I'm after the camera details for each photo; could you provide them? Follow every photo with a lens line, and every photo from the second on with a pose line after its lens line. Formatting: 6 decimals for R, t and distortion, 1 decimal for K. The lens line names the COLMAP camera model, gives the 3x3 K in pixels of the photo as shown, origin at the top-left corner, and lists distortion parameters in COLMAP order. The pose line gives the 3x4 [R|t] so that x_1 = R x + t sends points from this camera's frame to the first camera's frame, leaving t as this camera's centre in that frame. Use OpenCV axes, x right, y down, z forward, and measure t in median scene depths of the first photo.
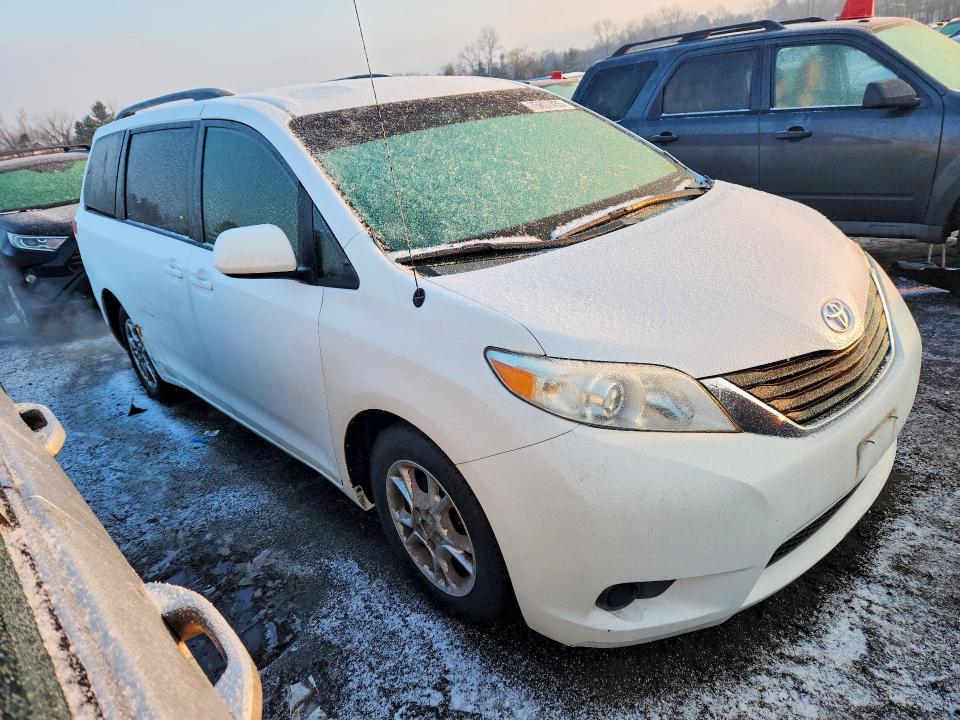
lens RADIAL K [[762.3, 0, 479.7], [0, 762.3, 362.4], [0, 0, 1]] dist [0.029036, 0.002949]
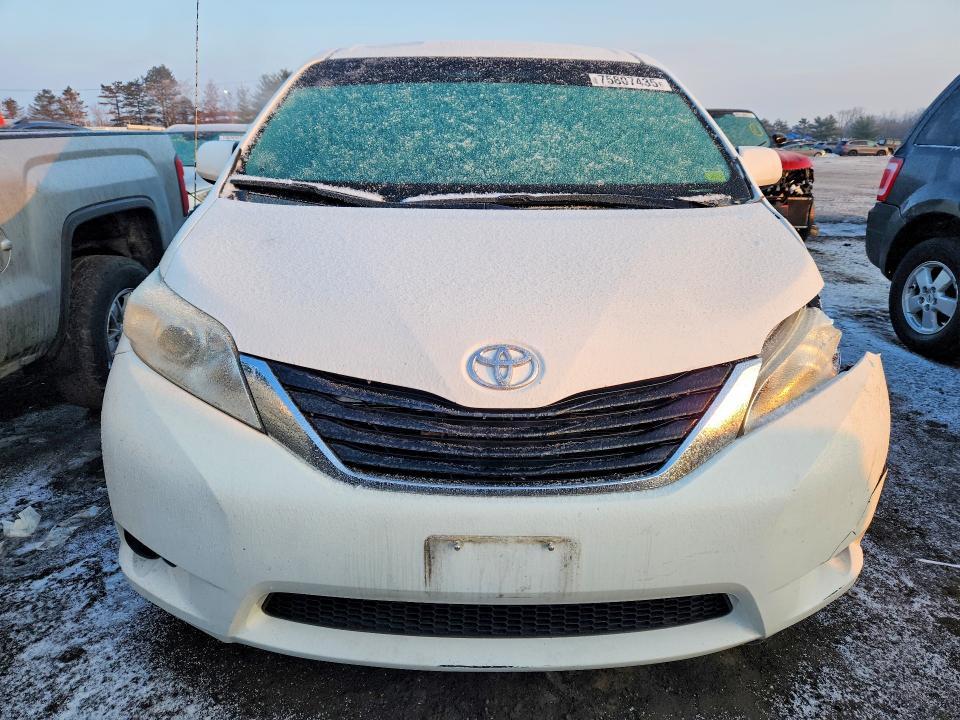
lens RADIAL K [[762.3, 0, 480.2], [0, 762.3, 357.3], [0, 0, 1]] dist [0.029036, 0.002949]
pose [[0.685414, 0.324334, -0.651931, 0.865893], [-0.337748, 0.934791, 0.109961, -0.132548], [0.645084, 0.144820, 0.750263, 0.441393]]
